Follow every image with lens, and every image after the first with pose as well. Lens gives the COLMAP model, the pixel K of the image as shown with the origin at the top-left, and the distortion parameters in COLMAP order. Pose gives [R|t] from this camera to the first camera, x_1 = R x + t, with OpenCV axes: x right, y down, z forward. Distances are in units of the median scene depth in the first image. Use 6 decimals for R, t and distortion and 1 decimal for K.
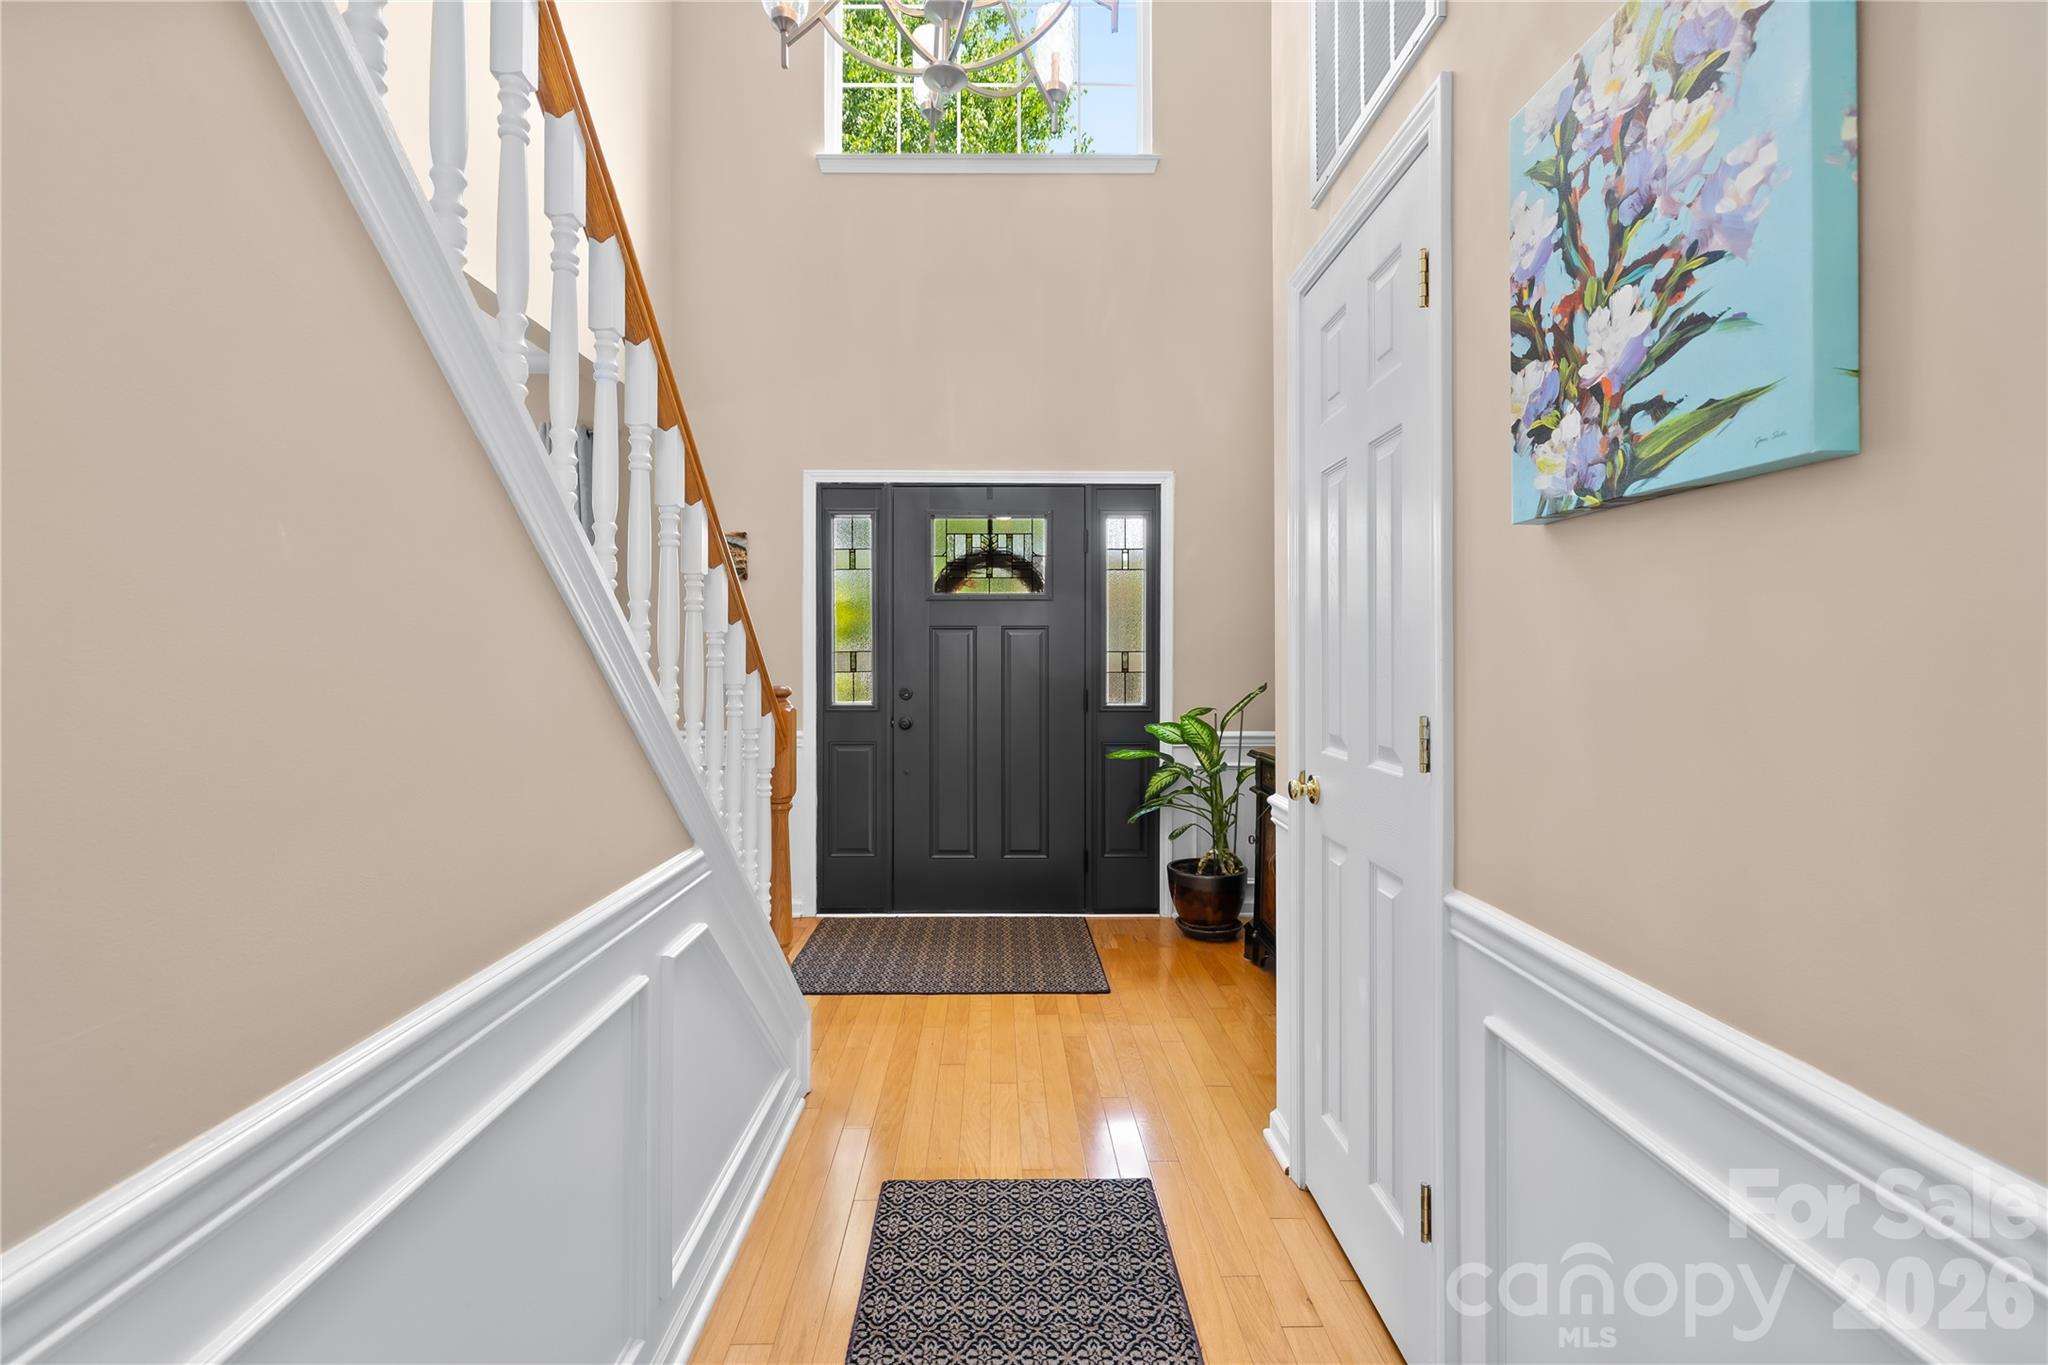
lens RADIAL K [[869.7, 0, 1016.6], [0, 869.7, 652.1], [0, 0, 1]] dist [0.000468, 0.000106]
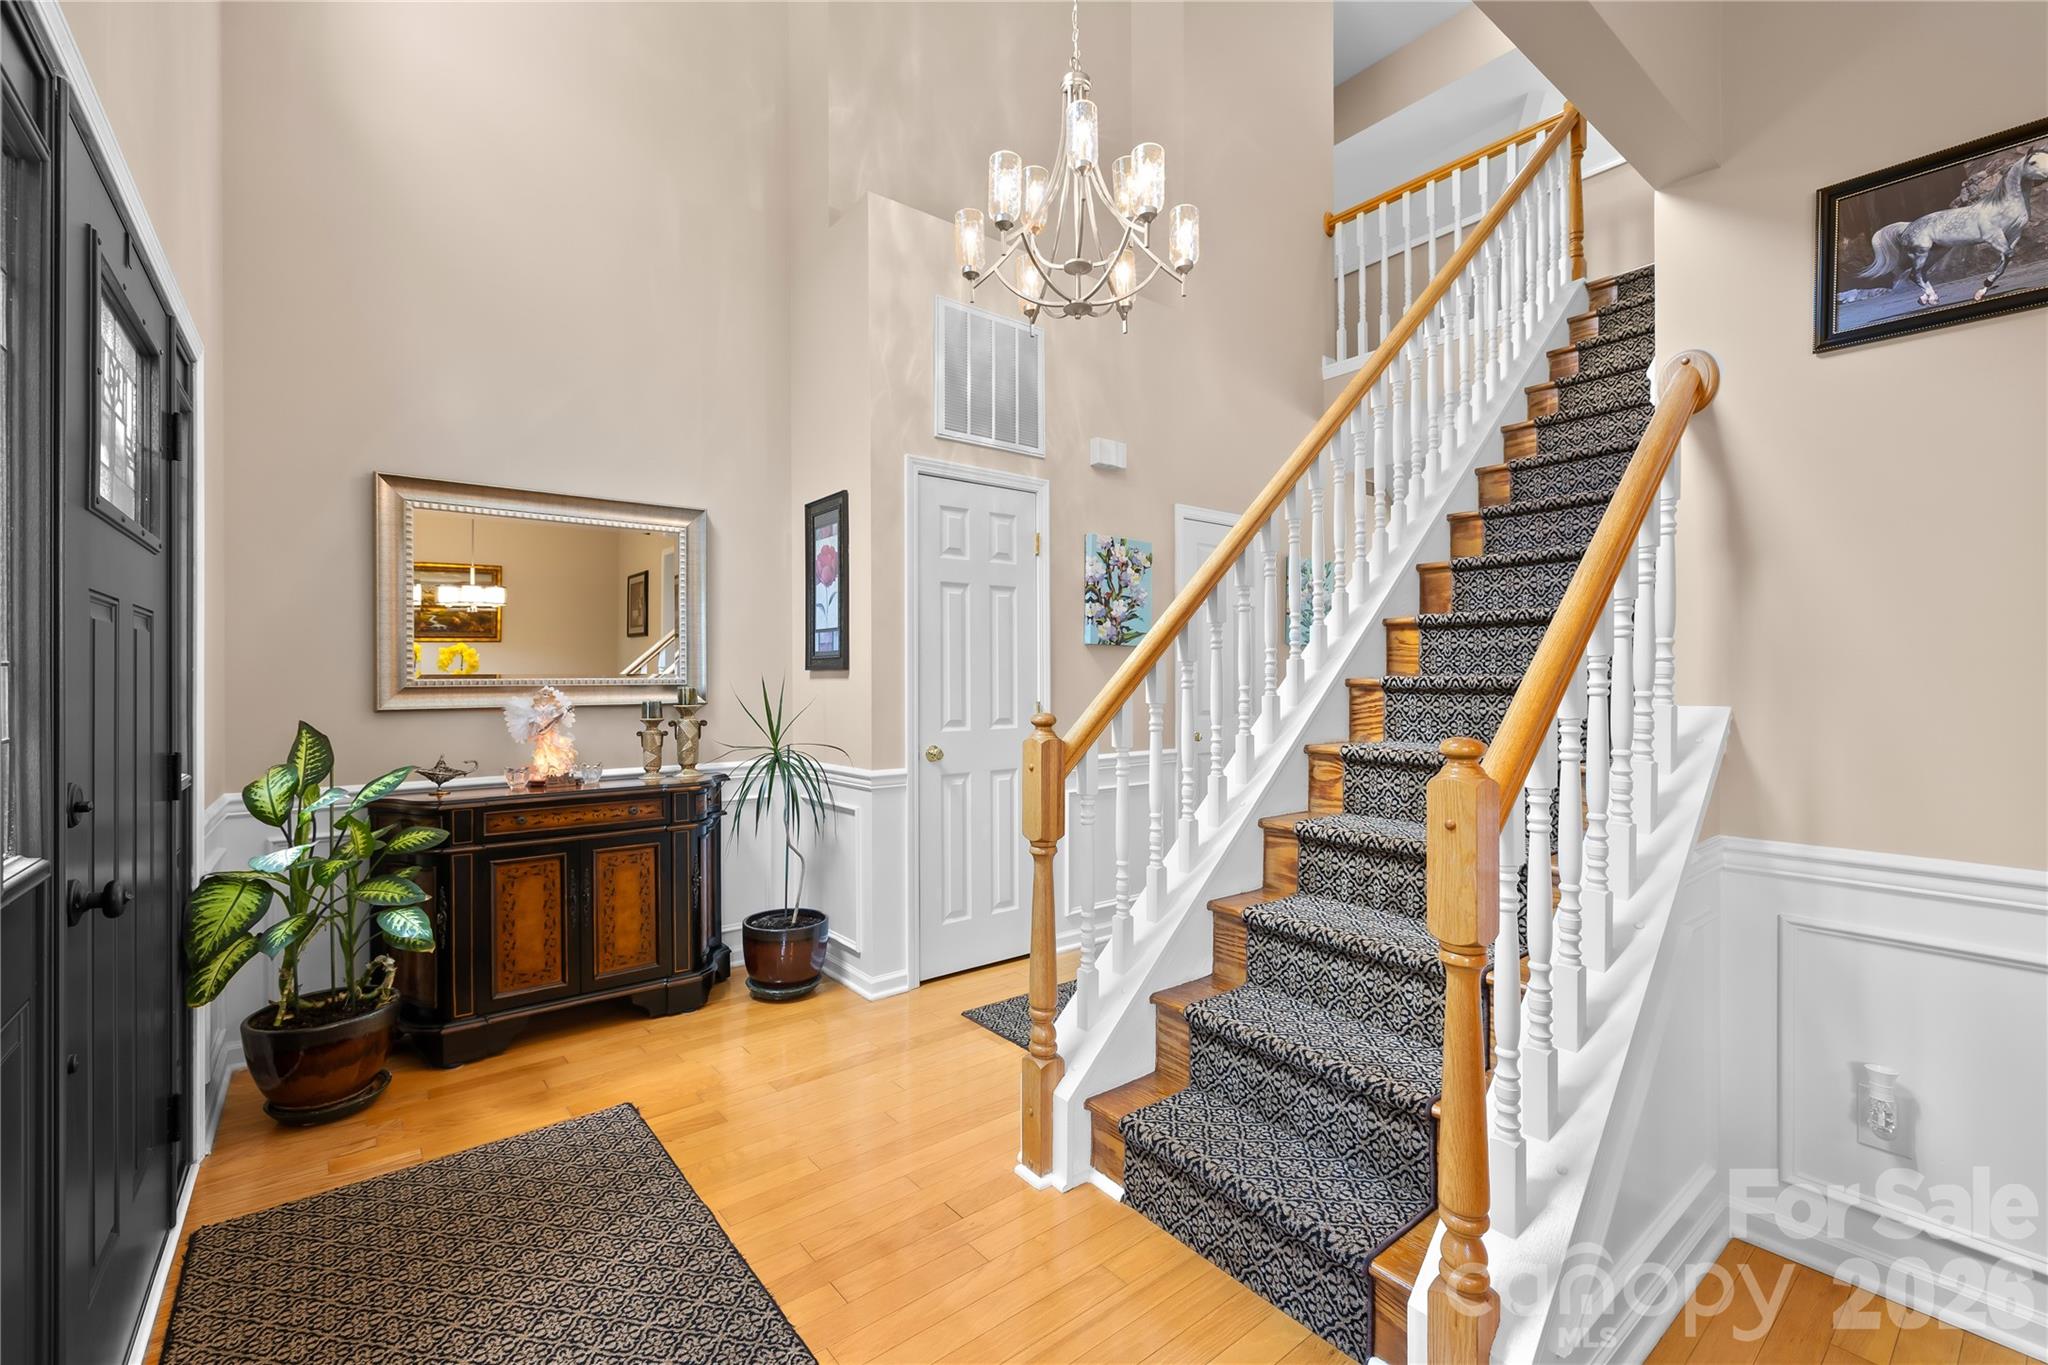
lens RADIAL K [[861.1, 0, 1017.3], [0, 861.1, 664.6], [0, 0, 1]] dist [0.000109, -0.000151]
pose [[-0.605603, 0.017397, 0.795577, -2.337800], [-0.001535, 0.999734, -0.023030, 0.026704], [-0.795765, -0.015168, -0.605415, 3.793815]]
